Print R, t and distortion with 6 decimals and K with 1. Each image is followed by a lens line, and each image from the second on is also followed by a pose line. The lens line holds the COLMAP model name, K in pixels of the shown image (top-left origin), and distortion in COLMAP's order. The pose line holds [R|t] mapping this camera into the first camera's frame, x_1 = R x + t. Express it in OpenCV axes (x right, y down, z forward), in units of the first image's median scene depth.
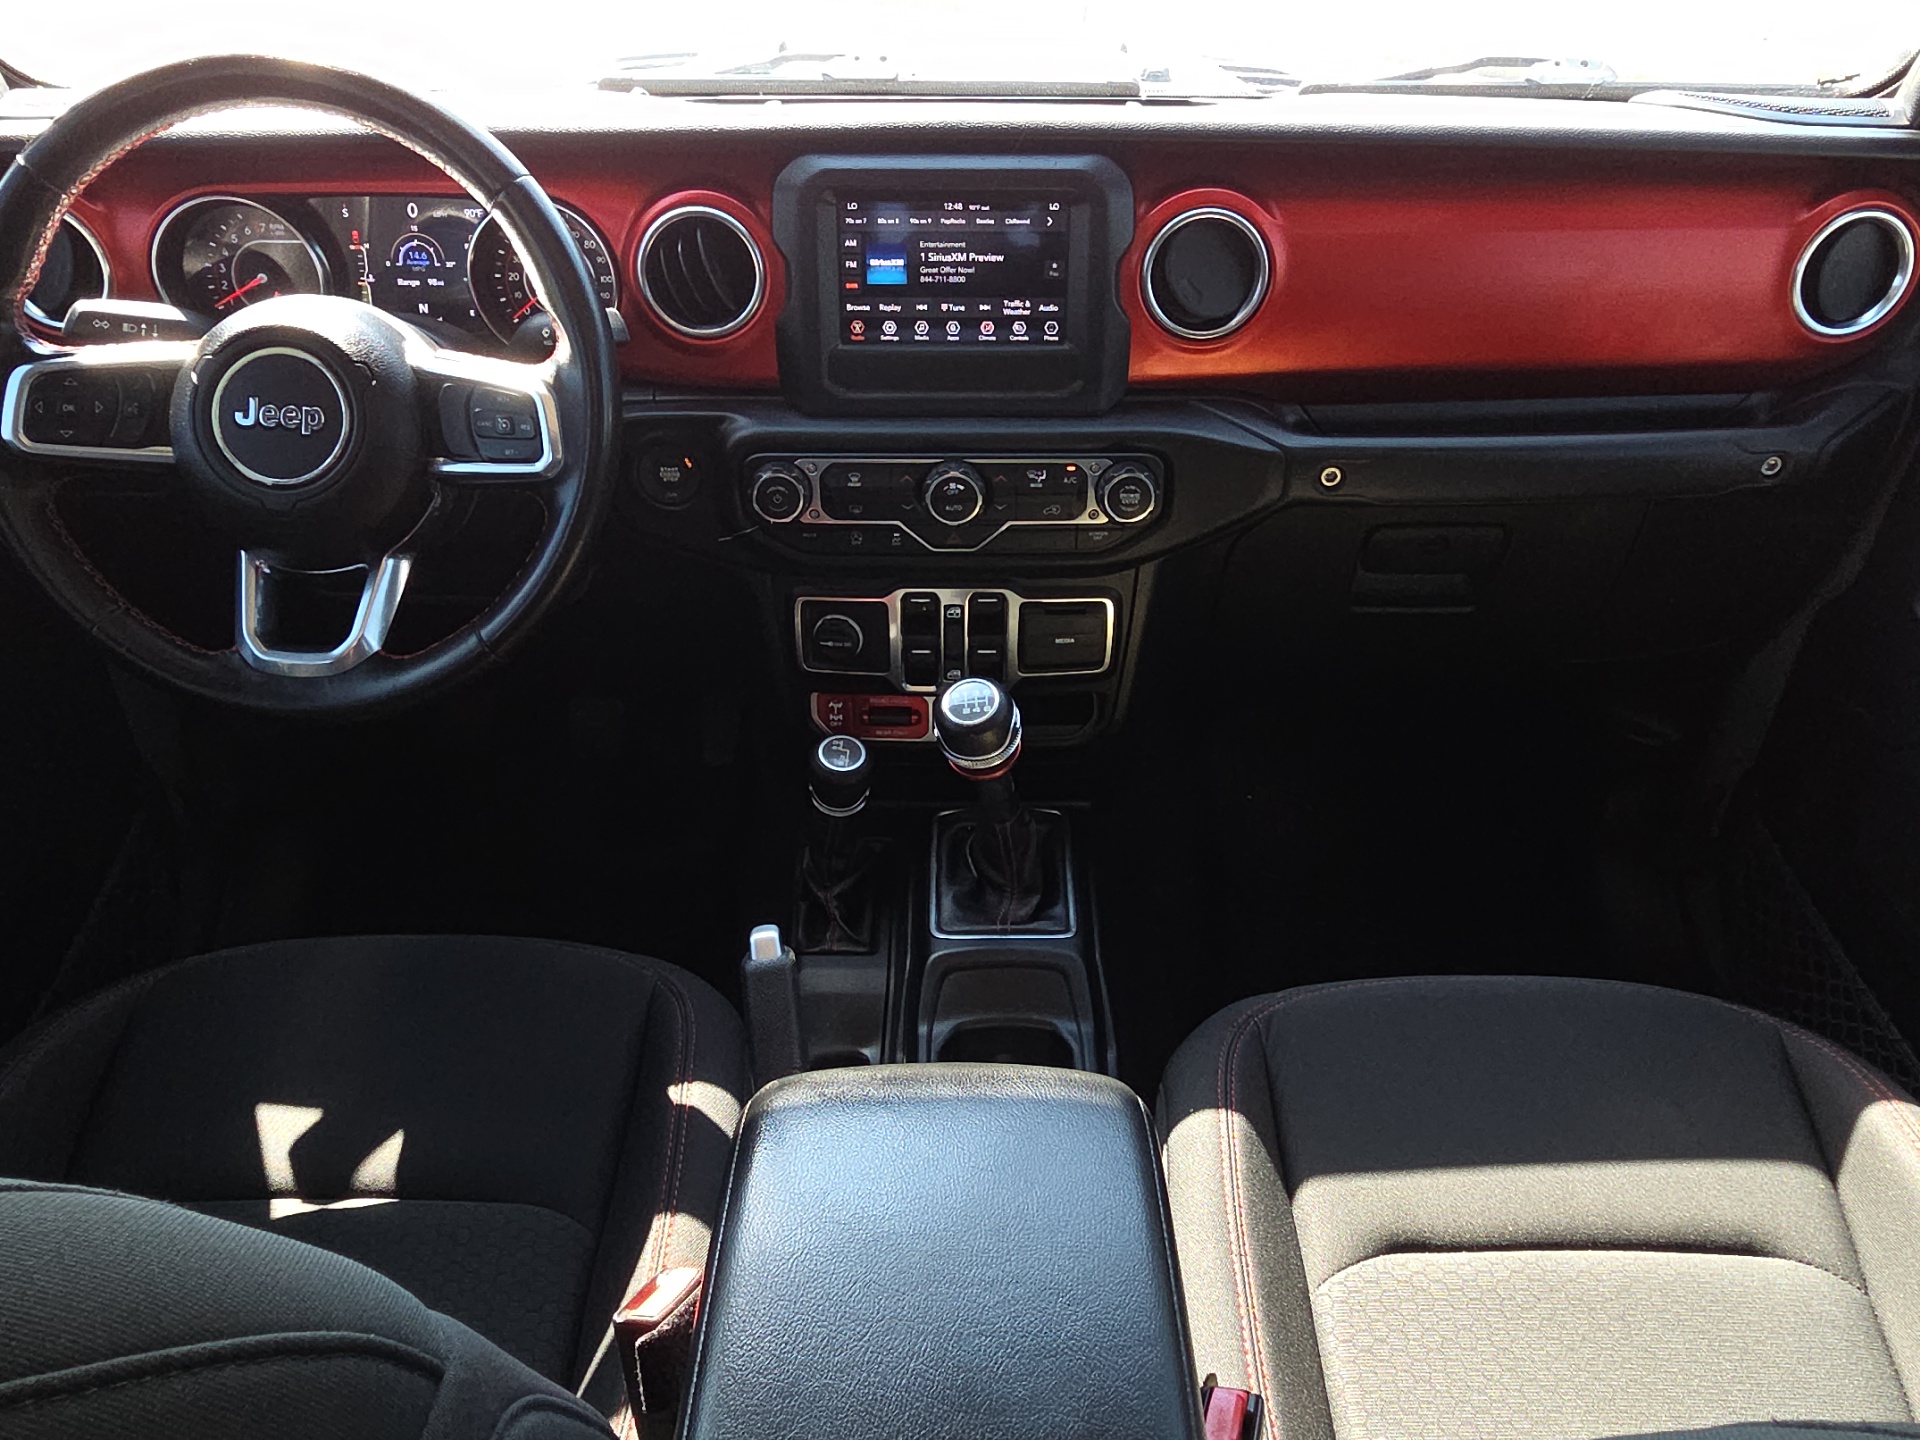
lens RADIAL K [[1518.8, 0, 985.0], [0, 1518.8, 750.8], [0, 0, 1]] dist [-0.004322, 0.018580]
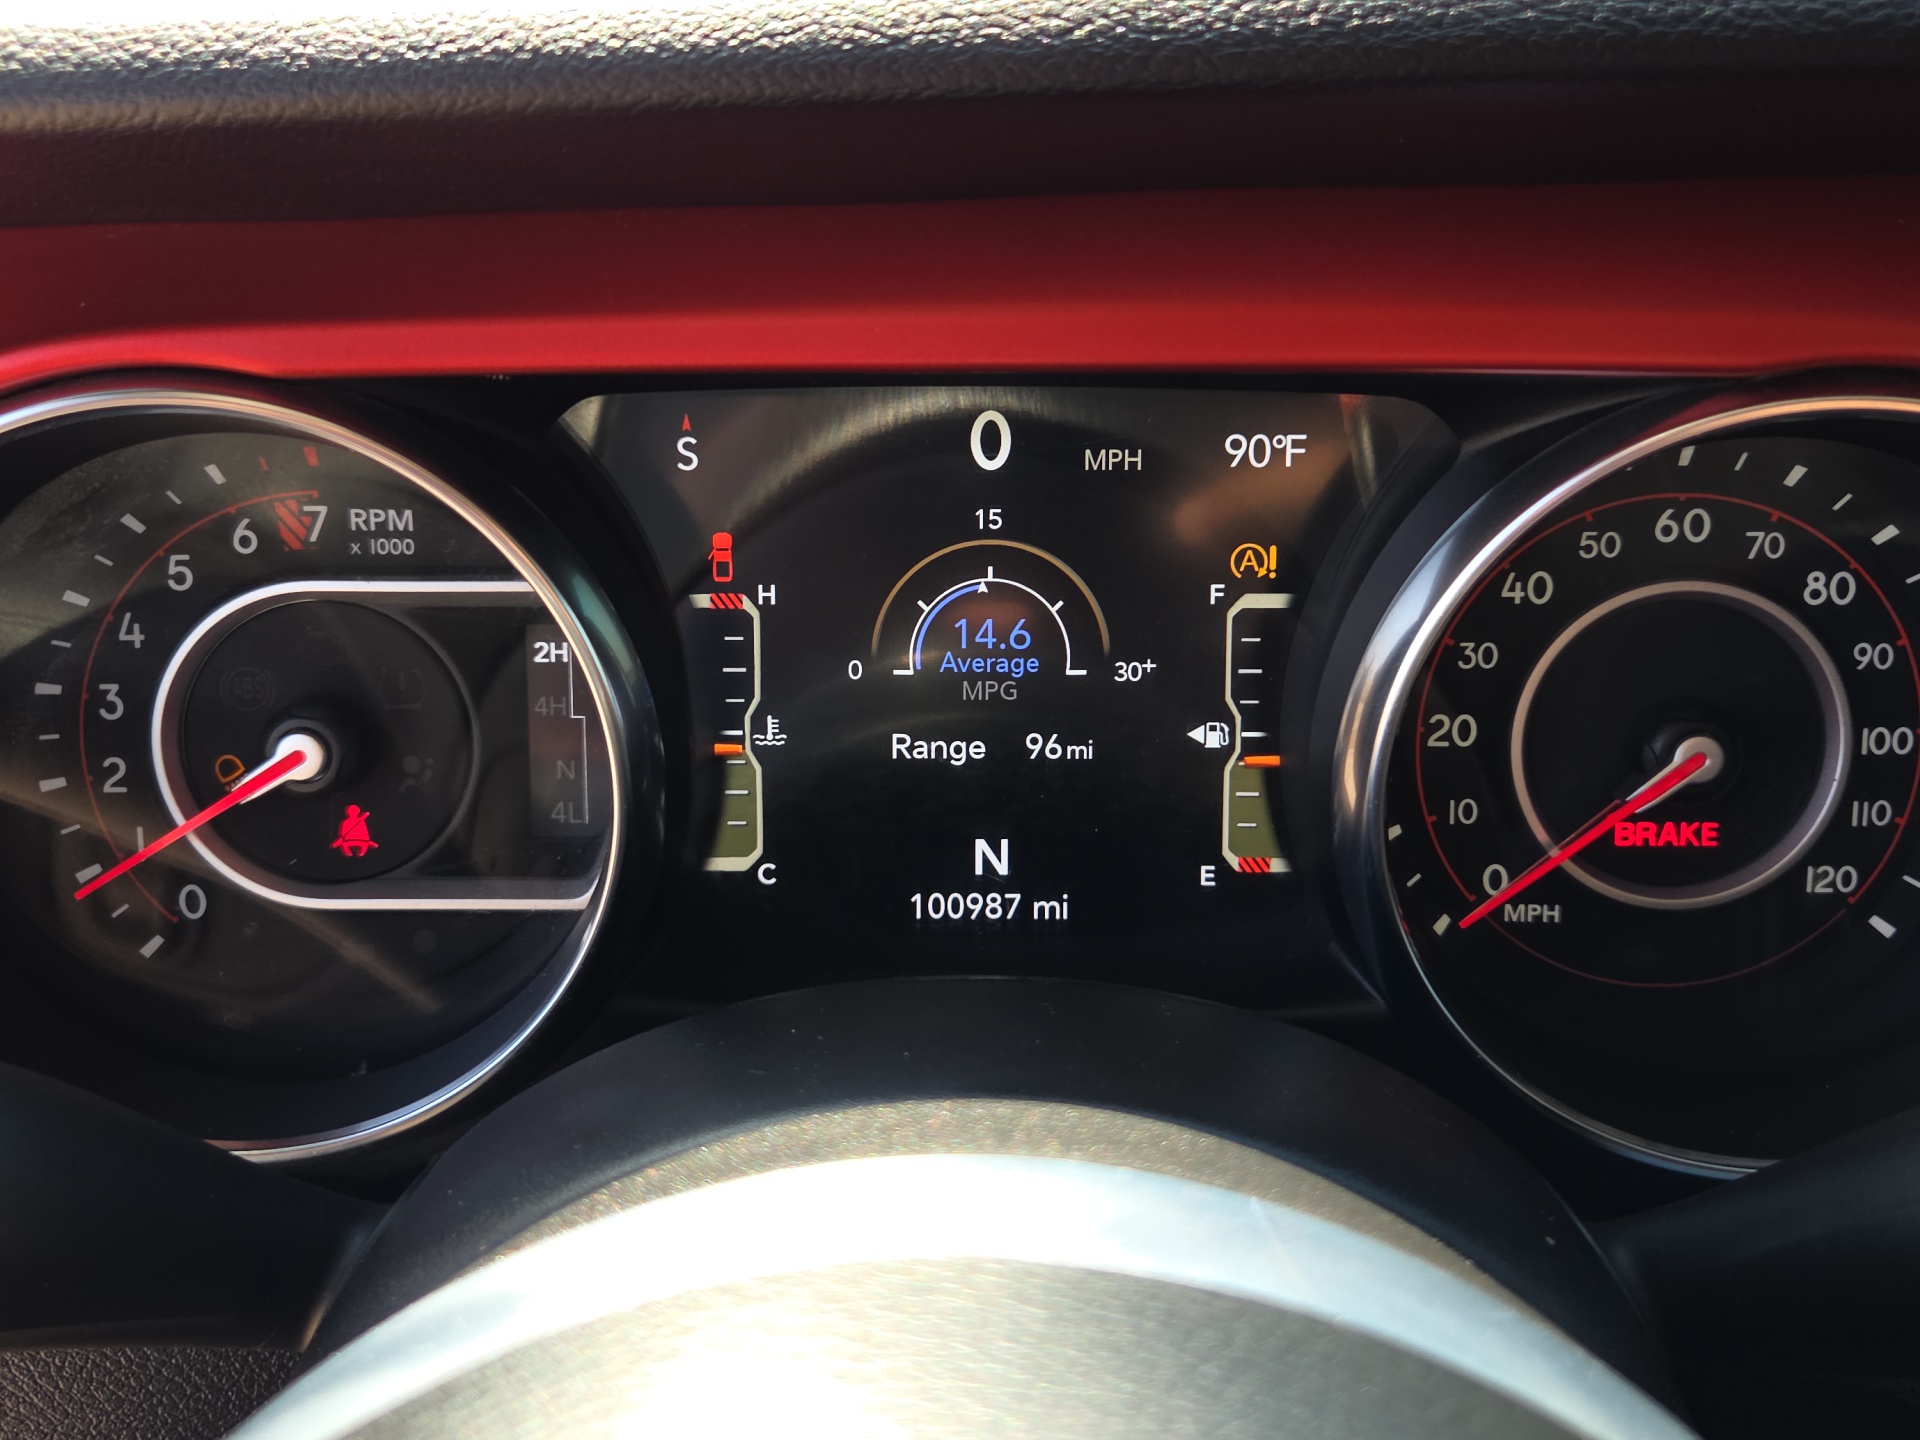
lens RADIAL K [[1959.1, 0, 960.9], [0, 1959.1, 720.7], [0, 0, 1]] dist [0.055082, 0.000000]
pose [[0.999973, -0.004806, 0.005538, -0.405656], [0.005713, 0.984098, -0.177532, -0.280053], [-0.004597, 0.177559, 0.984099, 0.766374]]
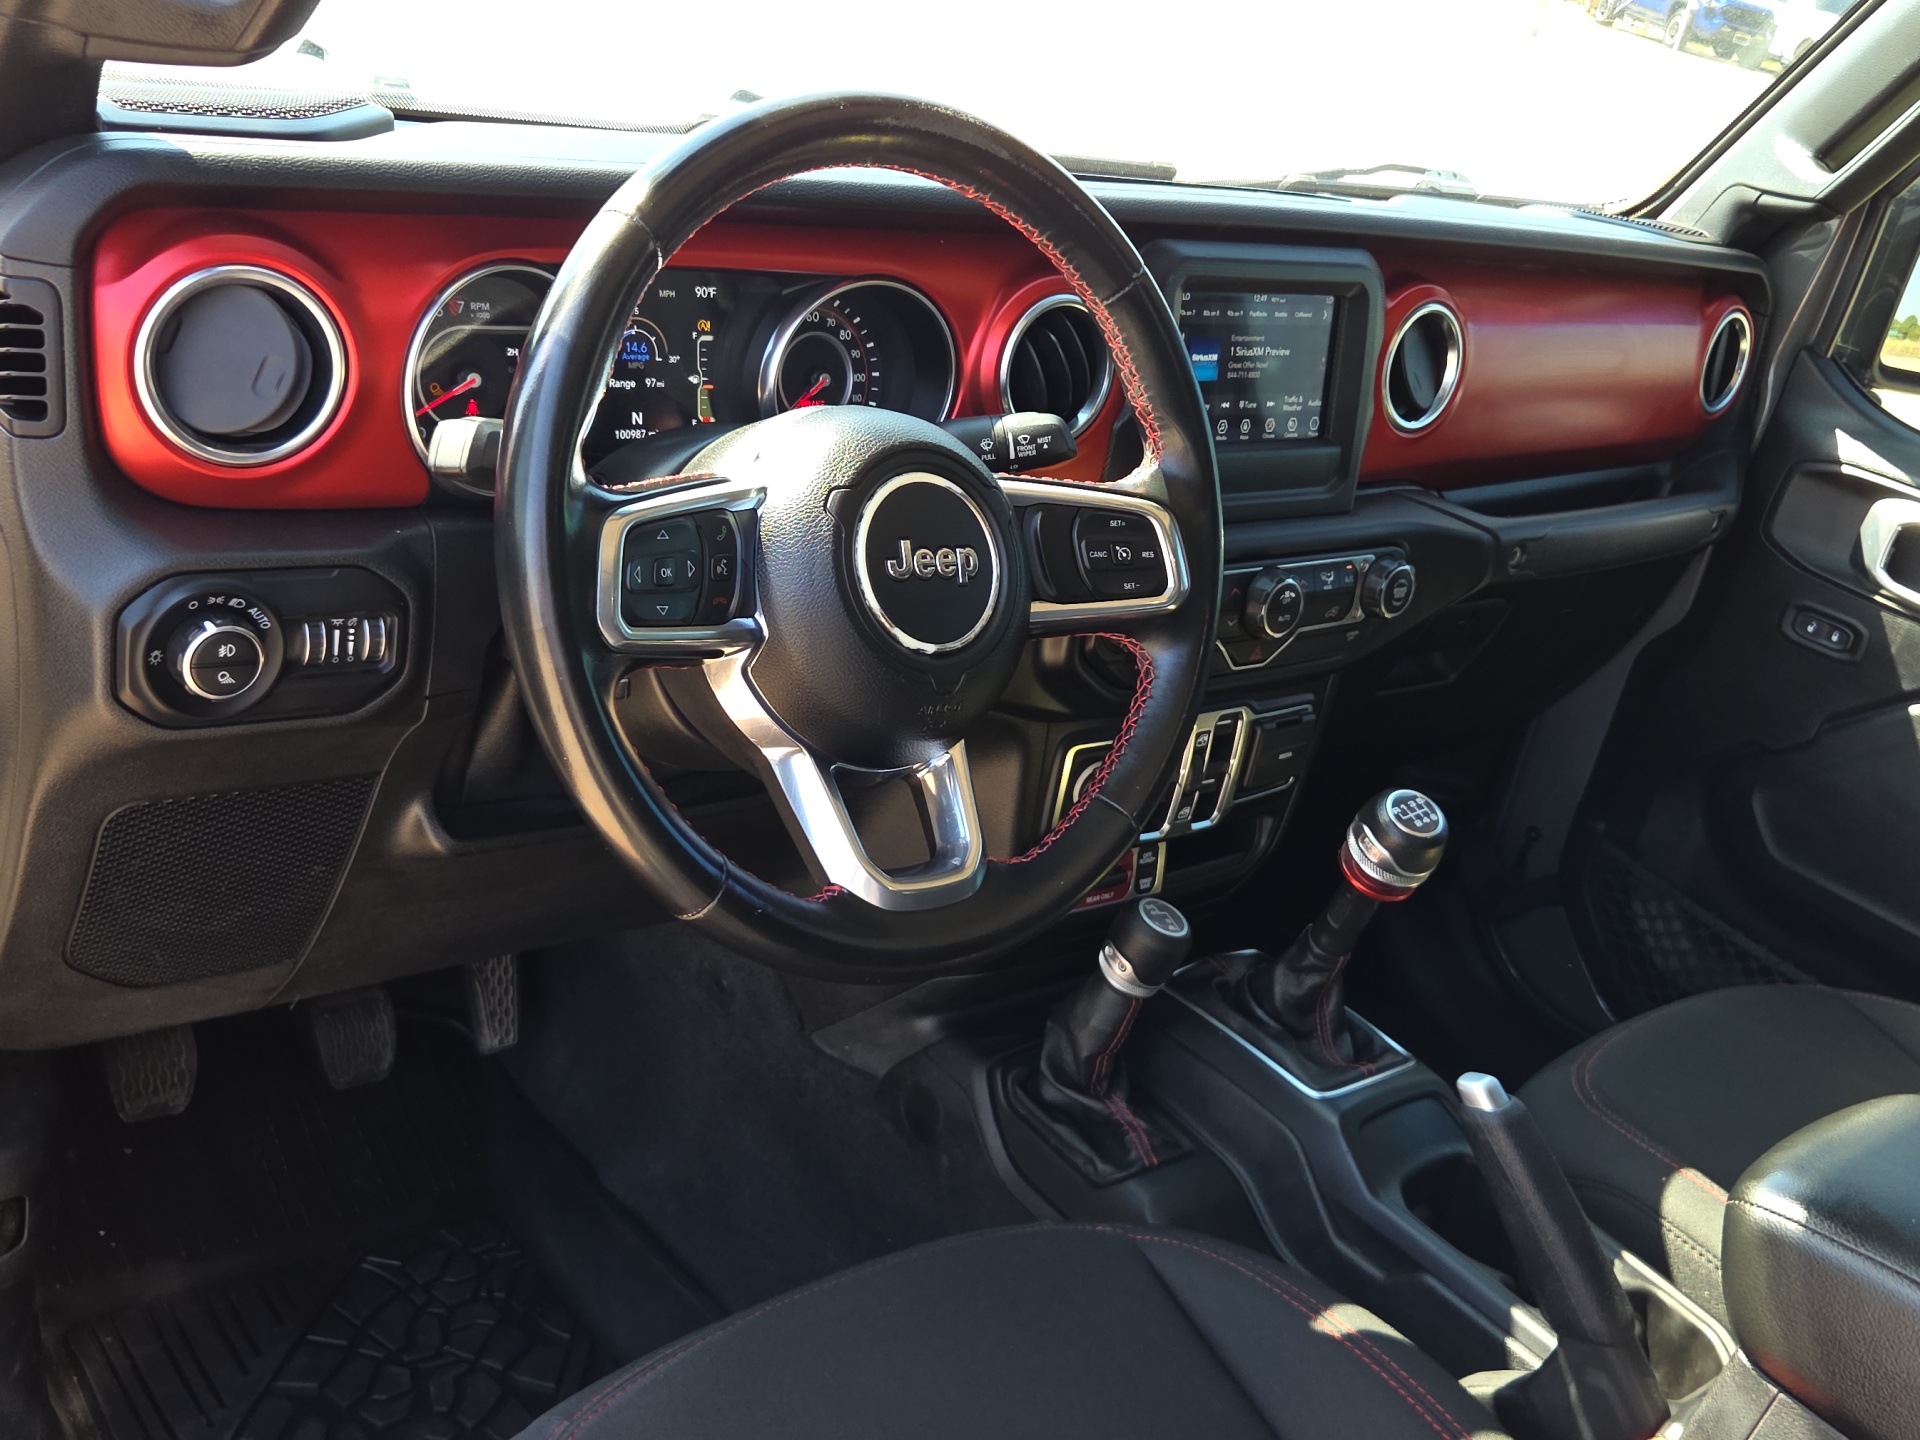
lens RADIAL K [[1959.1, 0, 952.3], [0, 1959.1, 710.6], [0, 0, 1]] dist [0.055082, 0.000000]
pose [[0.761321, -0.116490, 0.637825, -0.938726], [0.192084, 0.980090, -0.050276, -0.084597], [-0.619269, 0.160792, 0.768539, 0.225384]]
